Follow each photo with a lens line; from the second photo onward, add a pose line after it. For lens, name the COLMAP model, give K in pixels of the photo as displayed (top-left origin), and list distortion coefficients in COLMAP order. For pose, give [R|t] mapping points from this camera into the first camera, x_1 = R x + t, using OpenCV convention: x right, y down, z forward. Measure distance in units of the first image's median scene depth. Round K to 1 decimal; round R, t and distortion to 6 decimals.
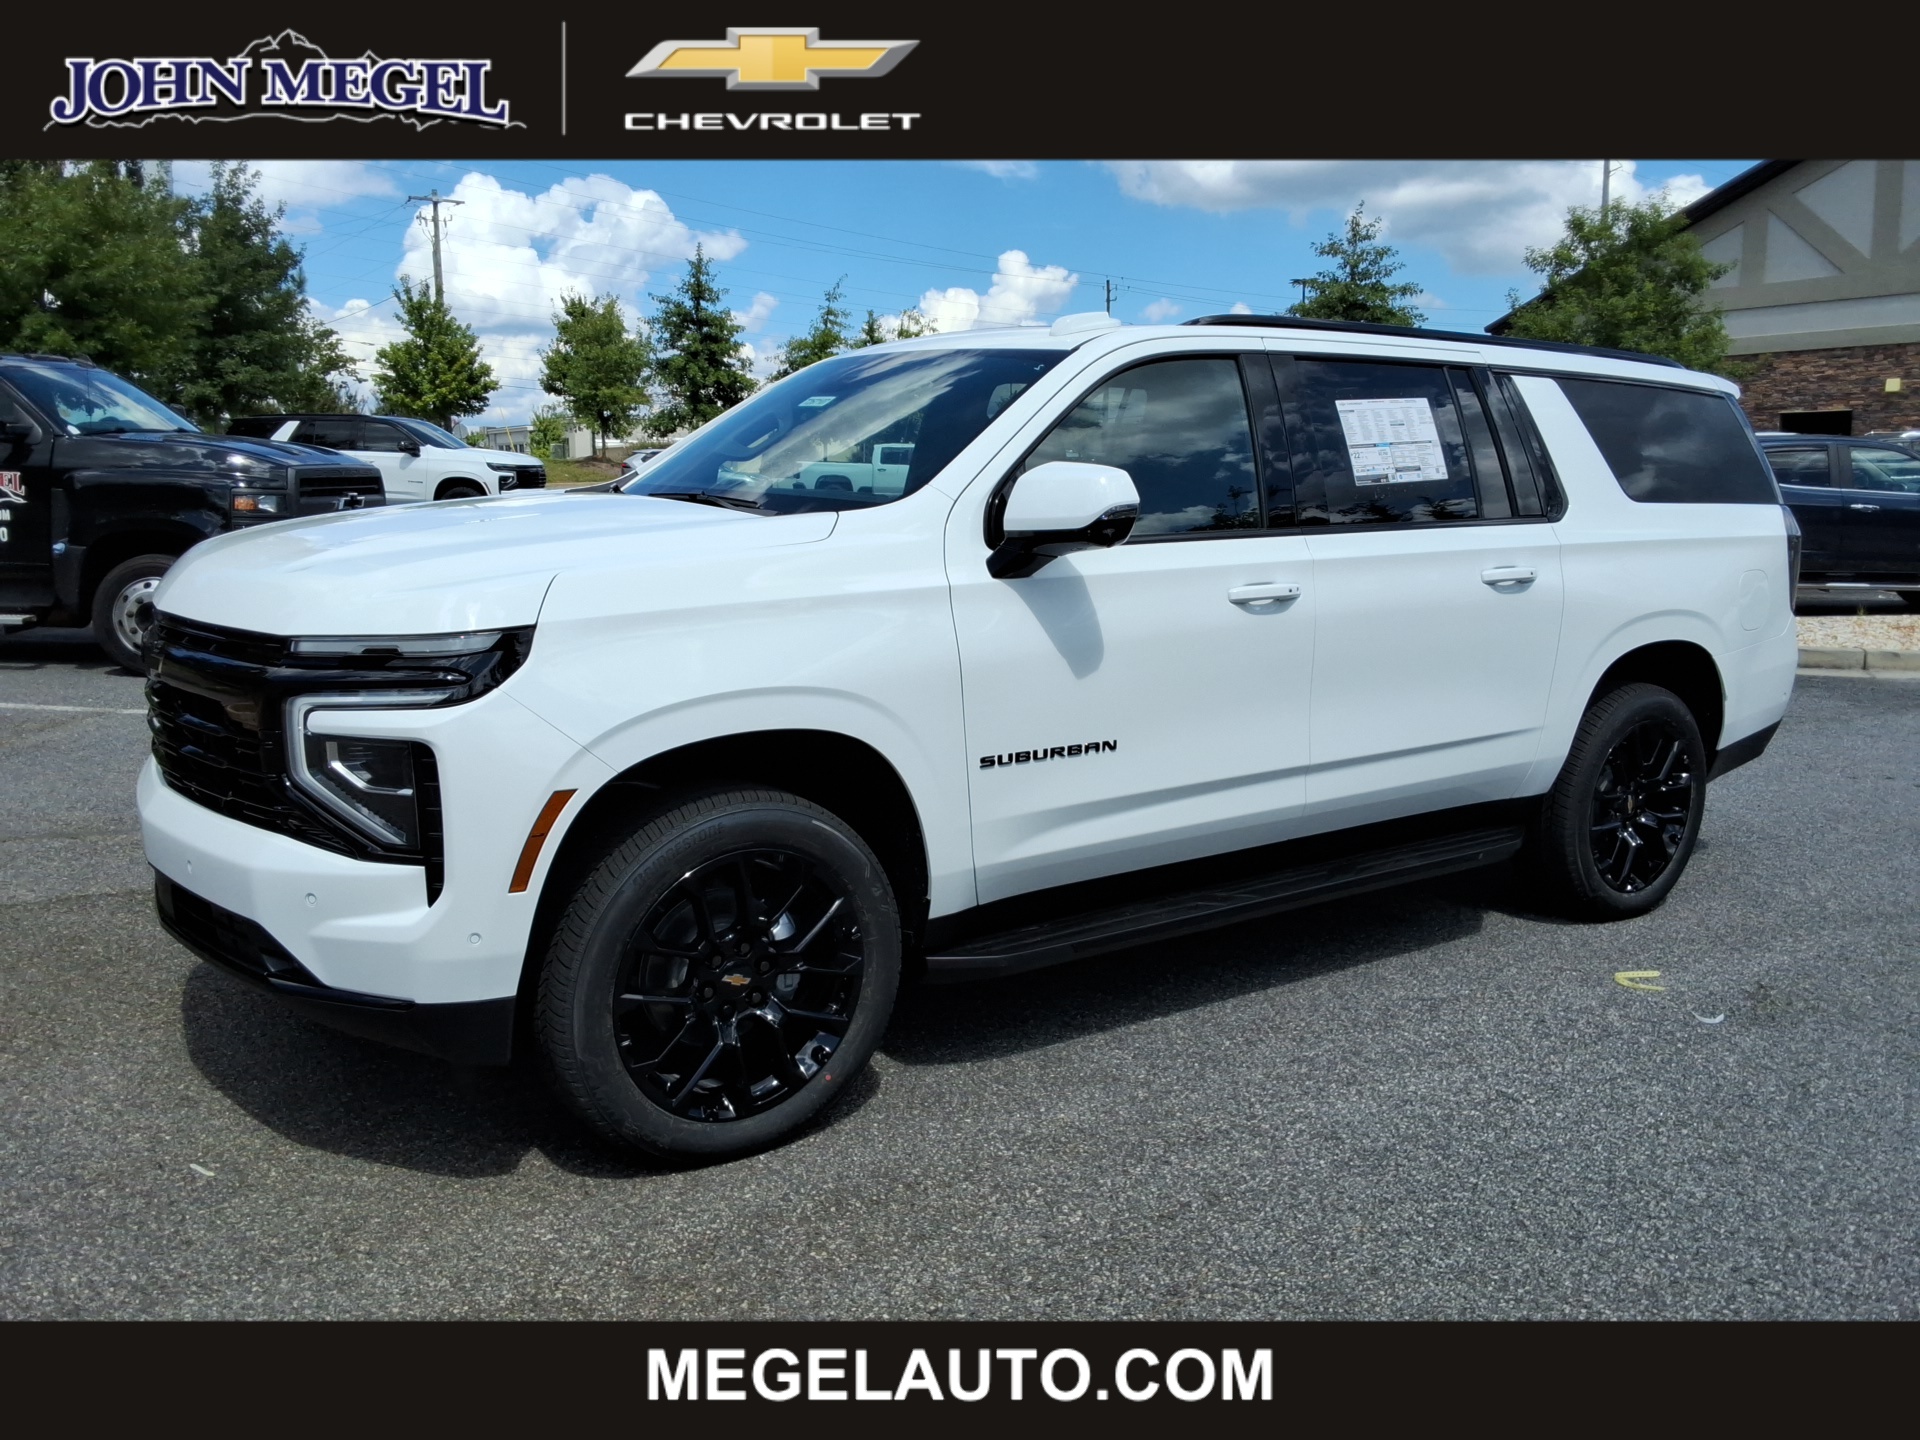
lens RADIAL K [[1533.3, 0, 973.1], [0, 1533.3, 701.5], [0, 0, 1]] dist [0.123109, -0.202804]
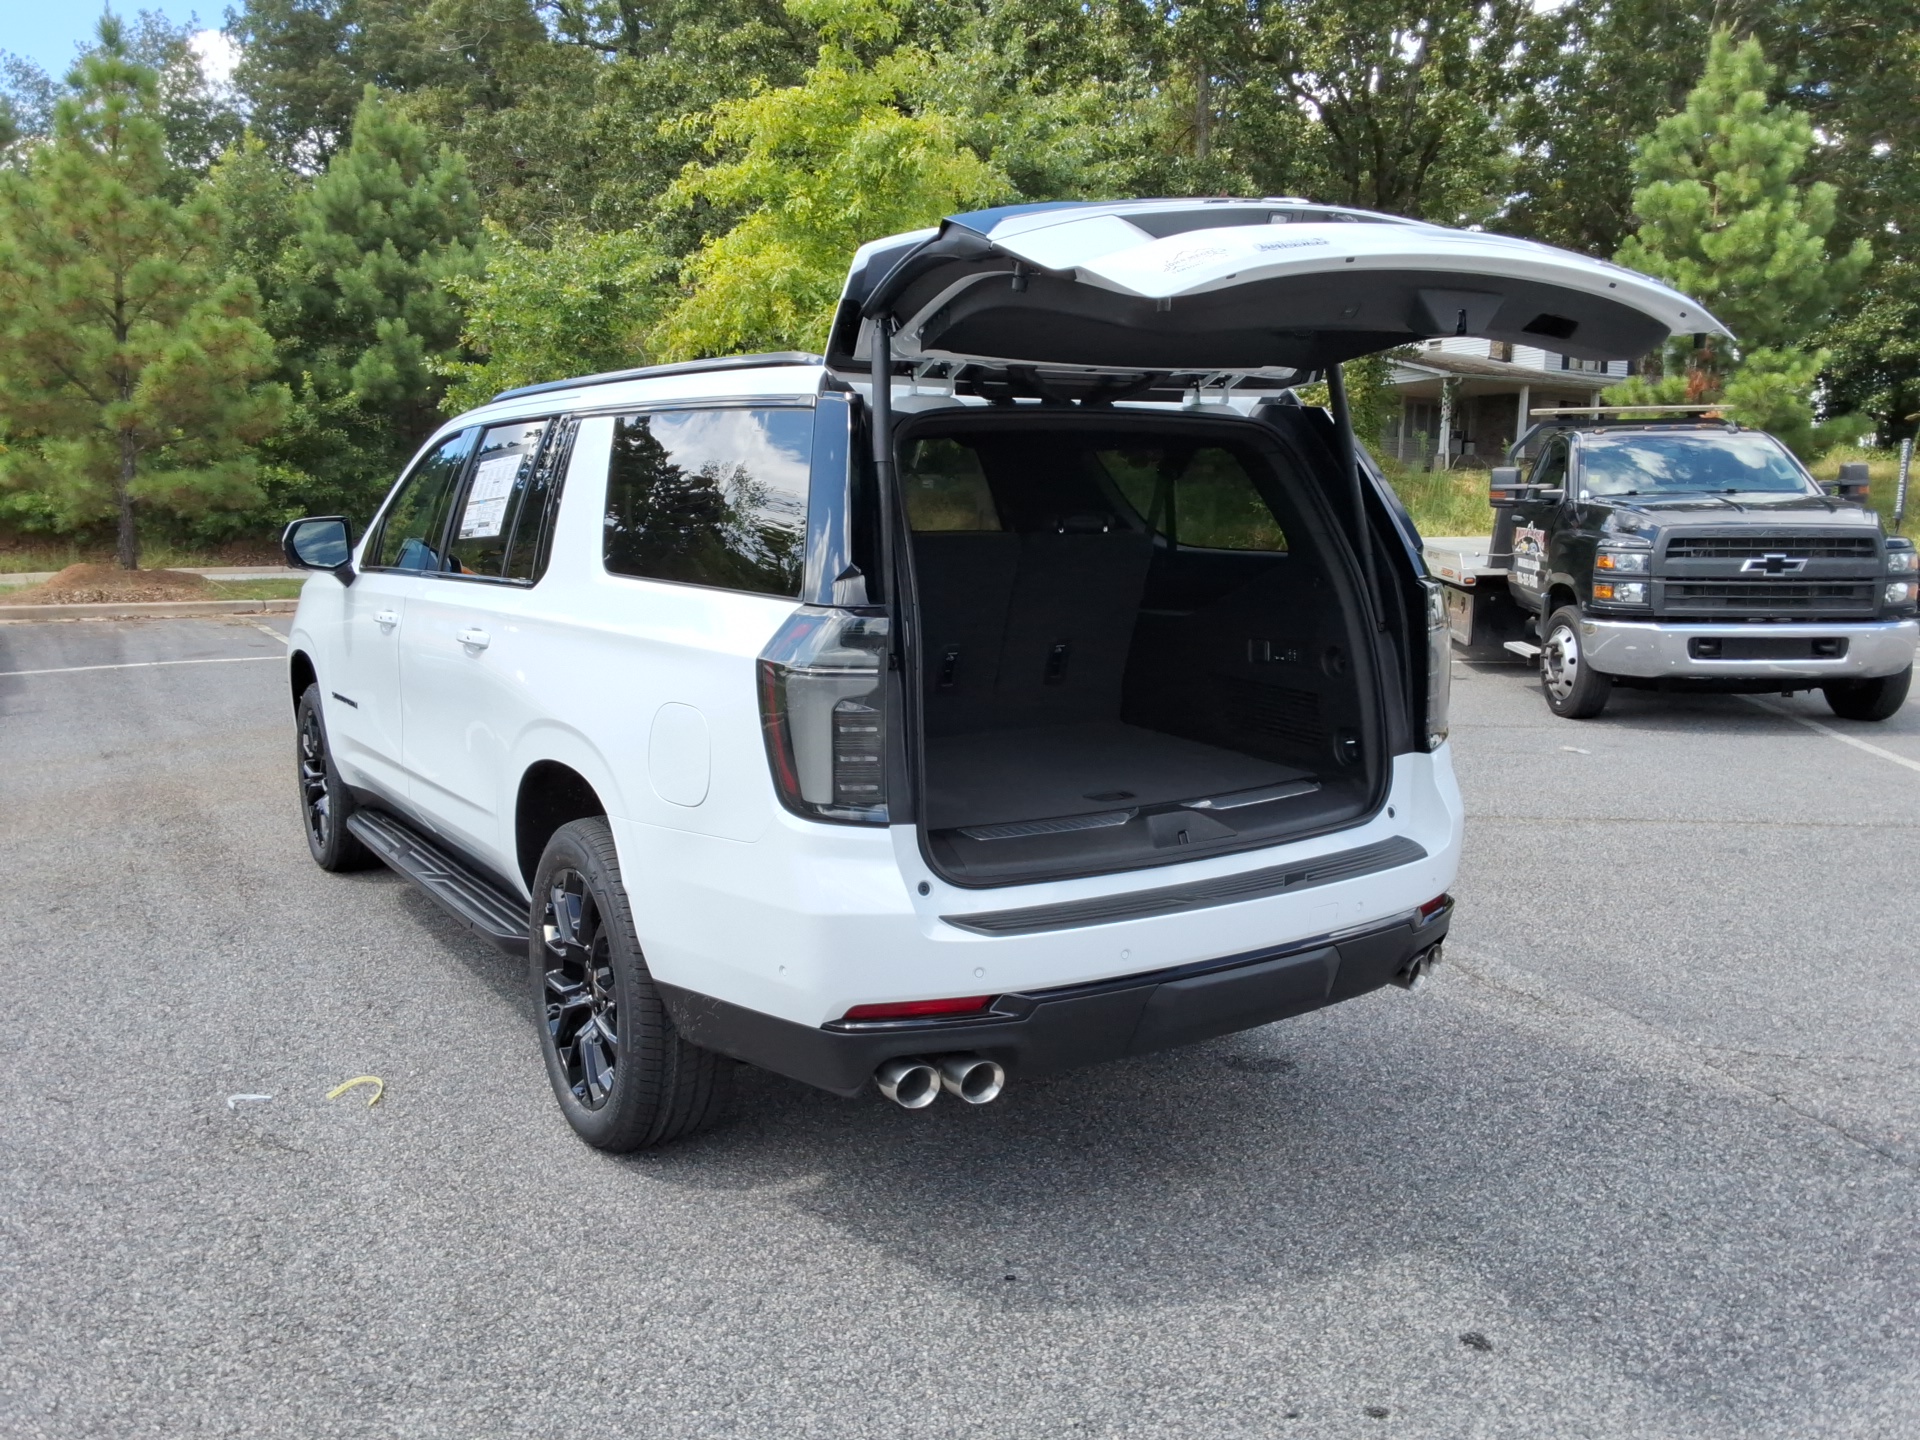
lens RADIAL K [[1542.8, 0, 974.6], [0, 1542.8, 685.7], [0, 0, 1]] dist [0.111836, -0.176584]
pose [[-0.055708, 0.103591, -0.993059, 1.436962], [-0.151947, 0.982139, 0.110976, -0.227188], [0.986817, 0.157075, -0.038972, 1.495415]]
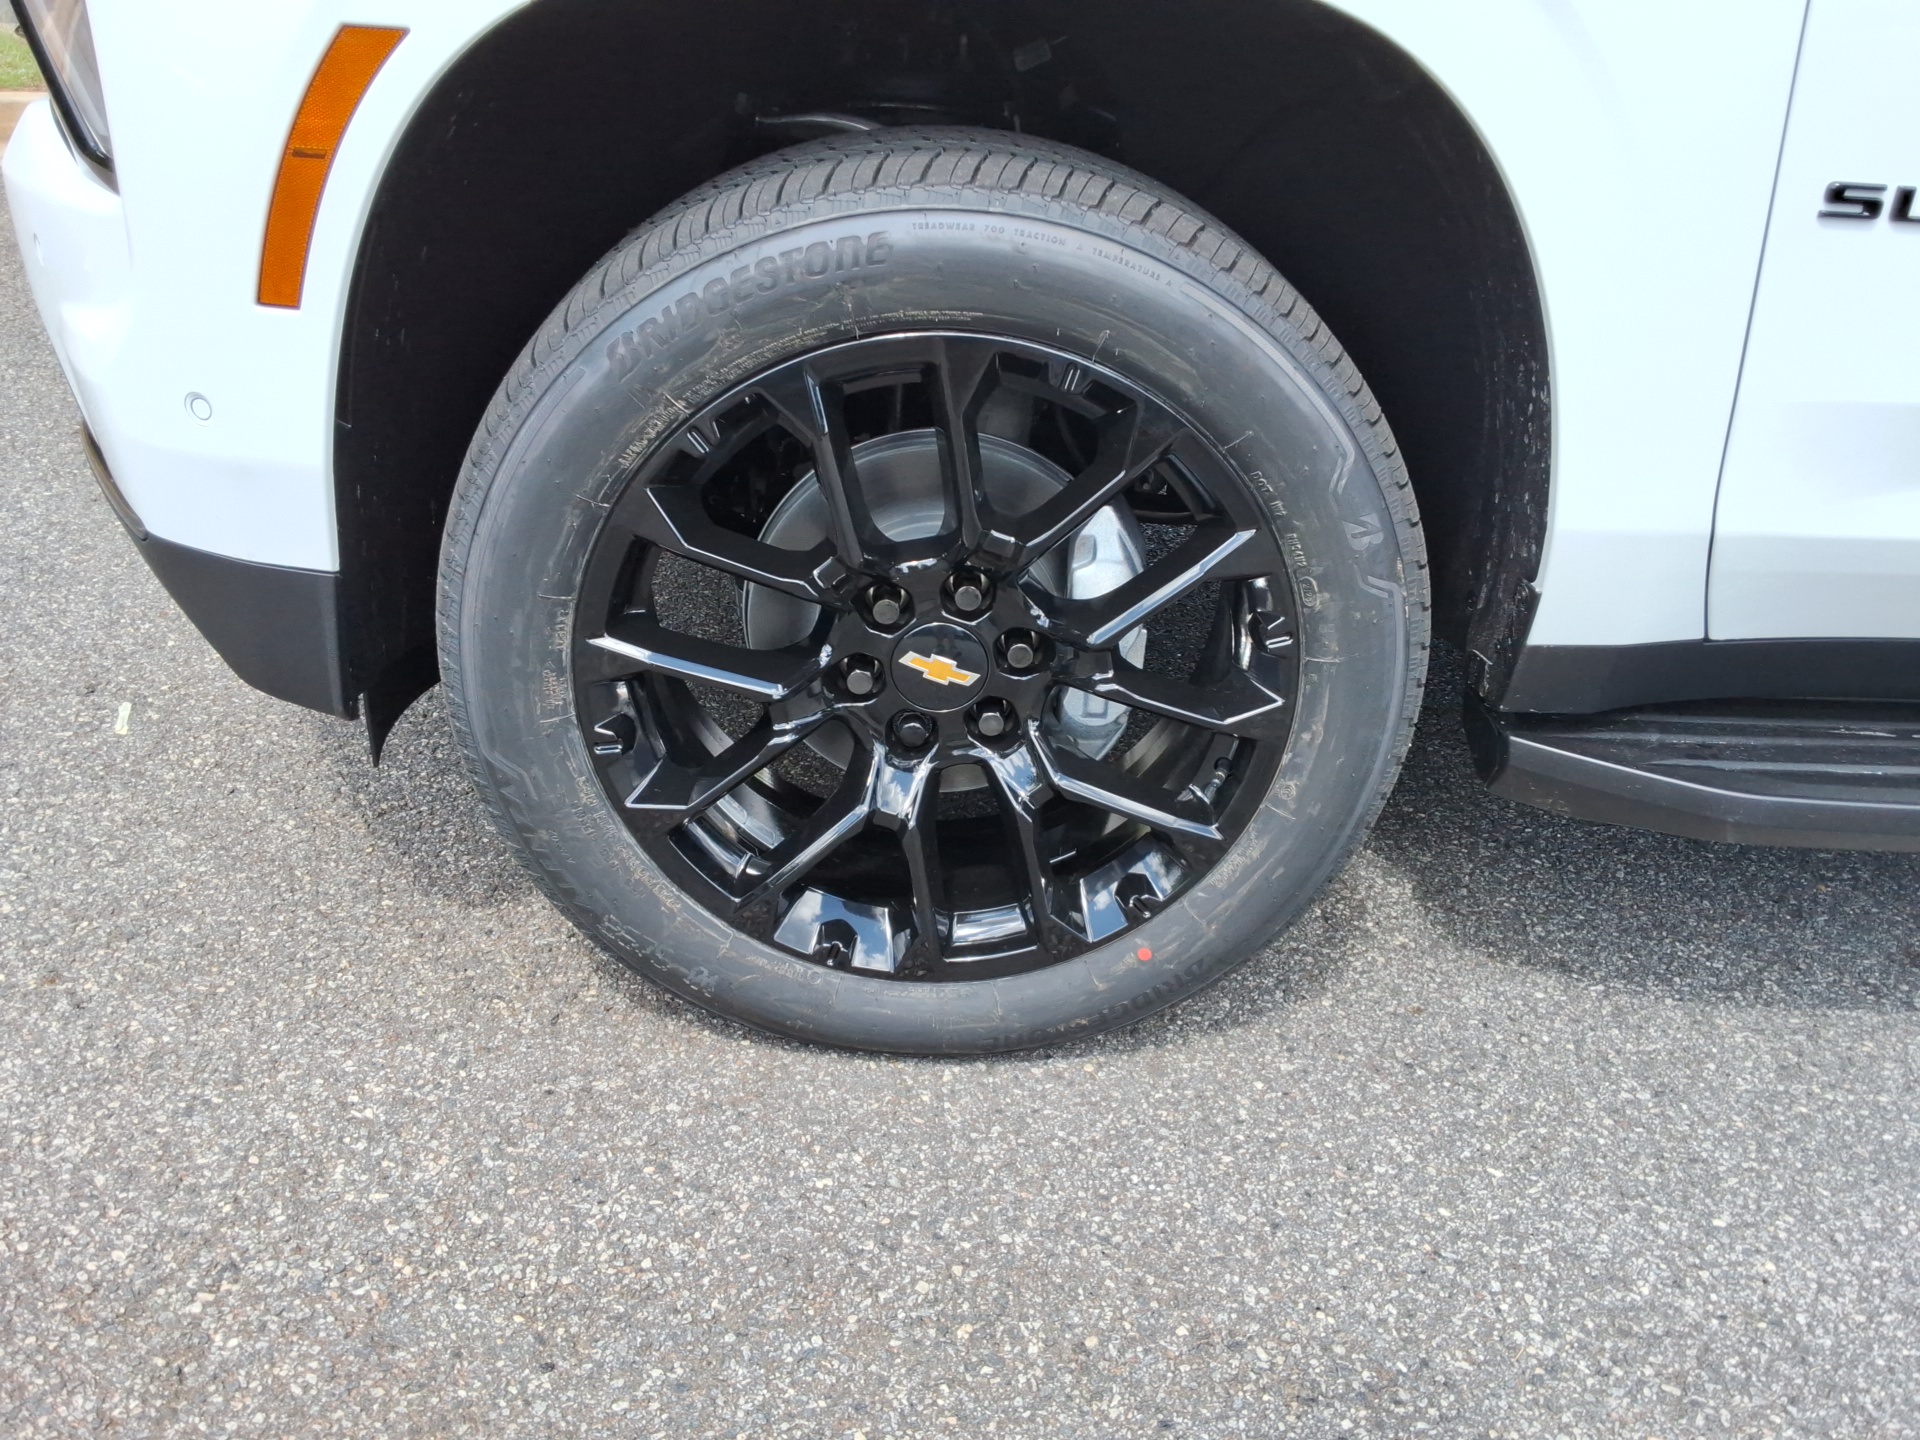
lens RADIAL K [[1533.3, 0, 973.1], [0, 1533.3, 701.5], [0, 0, 1]] dist [0.123109, -0.202804]
pose [[0.823564, 0.290705, -0.487065, 0.038095], [-0.137535, 0.935402, 0.325741, 0.047567], [0.550296, -0.201280, 0.810346, 0.552069]]
